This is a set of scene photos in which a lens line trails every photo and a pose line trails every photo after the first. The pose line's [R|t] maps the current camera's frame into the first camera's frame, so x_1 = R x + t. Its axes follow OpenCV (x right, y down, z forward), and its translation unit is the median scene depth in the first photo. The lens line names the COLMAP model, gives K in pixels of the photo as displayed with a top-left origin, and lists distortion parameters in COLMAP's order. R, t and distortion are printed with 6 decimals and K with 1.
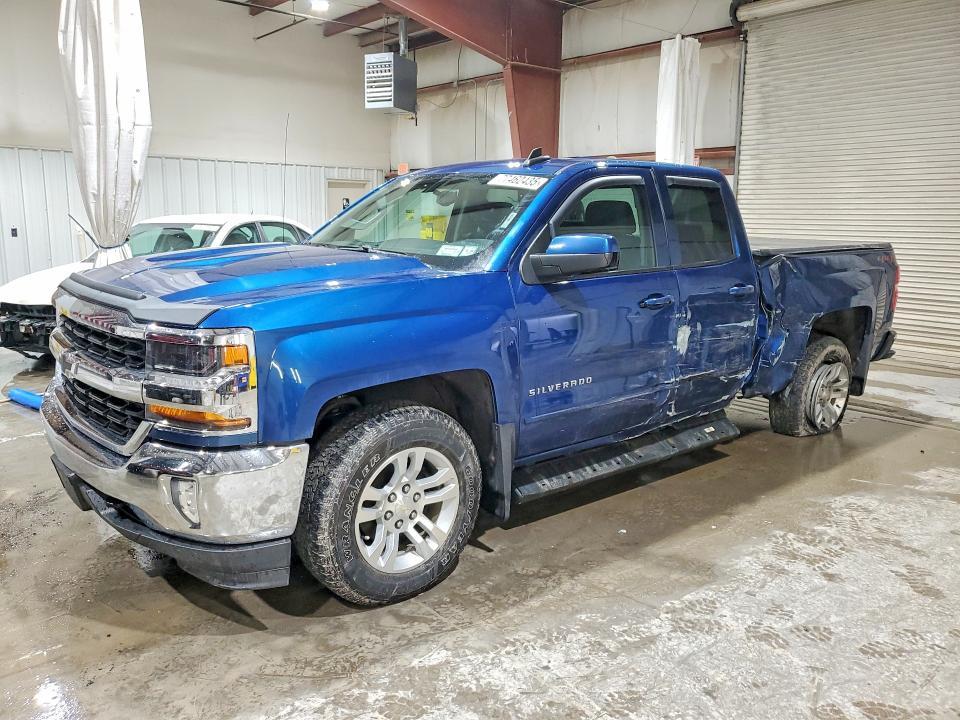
lens RADIAL K [[758.5, 0, 480.8], [0, 758.5, 358.3], [0, 0, 1]] dist [0.023625, 0.000582]
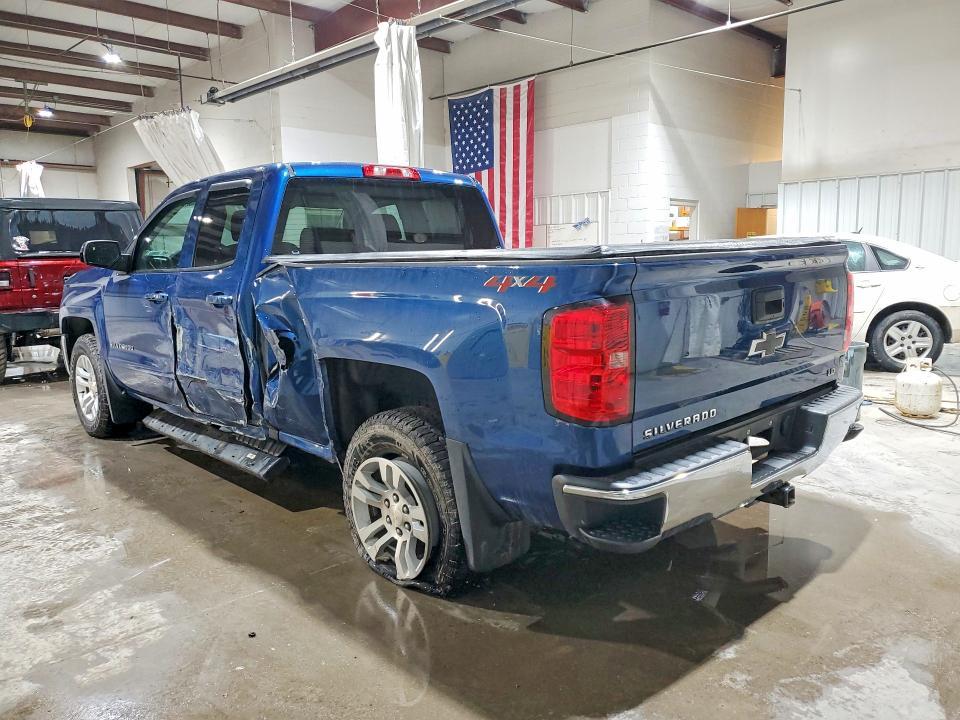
lens RADIAL K [[758.5, 0, 481.4], [0, 758.5, 359.6], [0, 0, 1]] dist [0.023625, 0.000582]
pose [[0.044229, 0.129910, -0.990539, 1.384396], [-0.173795, 0.977391, 0.120426, -0.199654], [0.983788, 0.166824, 0.065807, 1.391853]]
